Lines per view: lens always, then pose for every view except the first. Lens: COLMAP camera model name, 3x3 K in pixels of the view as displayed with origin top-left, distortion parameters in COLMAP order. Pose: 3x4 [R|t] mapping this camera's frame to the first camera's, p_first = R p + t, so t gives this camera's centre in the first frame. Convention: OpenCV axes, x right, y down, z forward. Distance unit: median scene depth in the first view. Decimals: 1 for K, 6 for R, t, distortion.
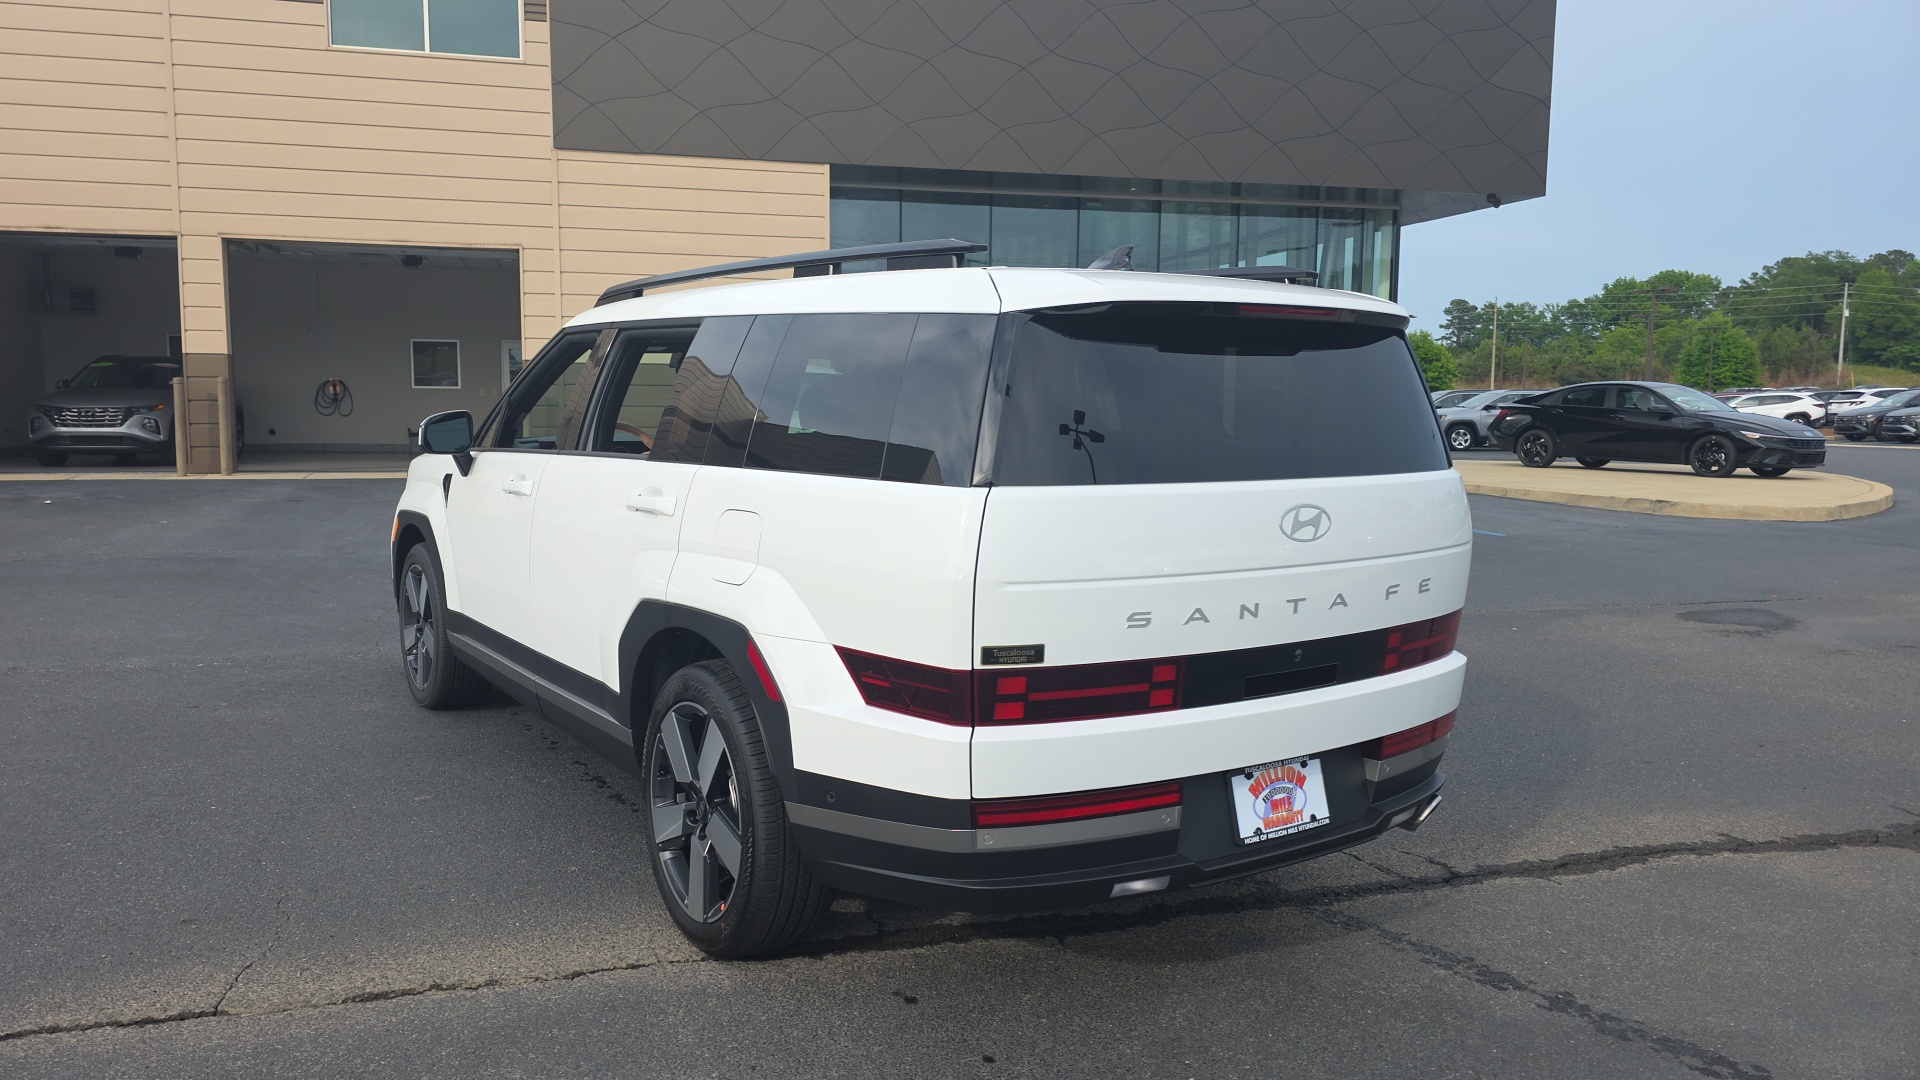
lens RADIAL K [[1246.9, 0, 949.7], [0, 1246.9, 585.1], [0, 0, 1]] dist [0.039816, -0.033496]
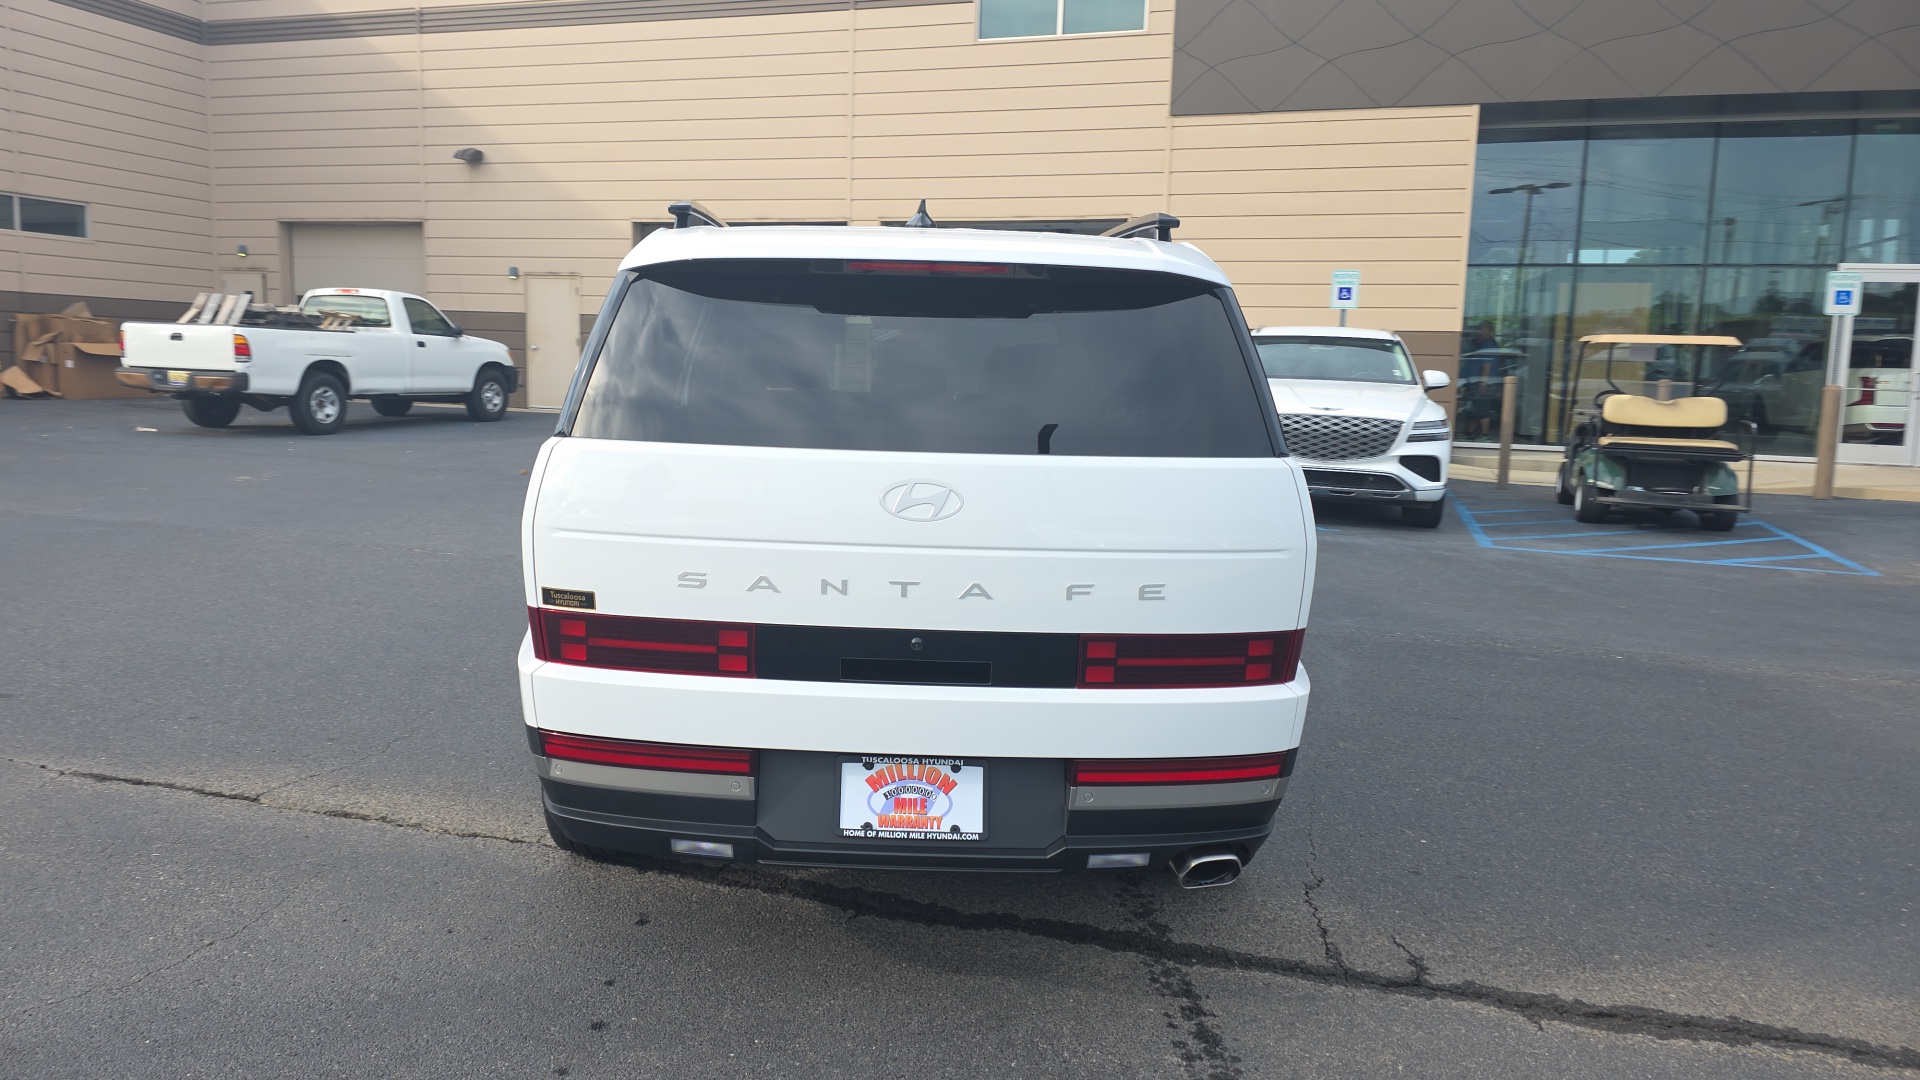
lens RADIAL K [[1289.2, 0, 953.6], [0, 1289.2, 575.3], [0, 0, 1]] dist [0.069907, -0.084868]
pose [[0.837932, 0.106784, -0.535227, 0.698418], [-0.101461, 0.994056, 0.039481, -0.029988], [0.536261, 0.021223, 0.843785, 0.188551]]
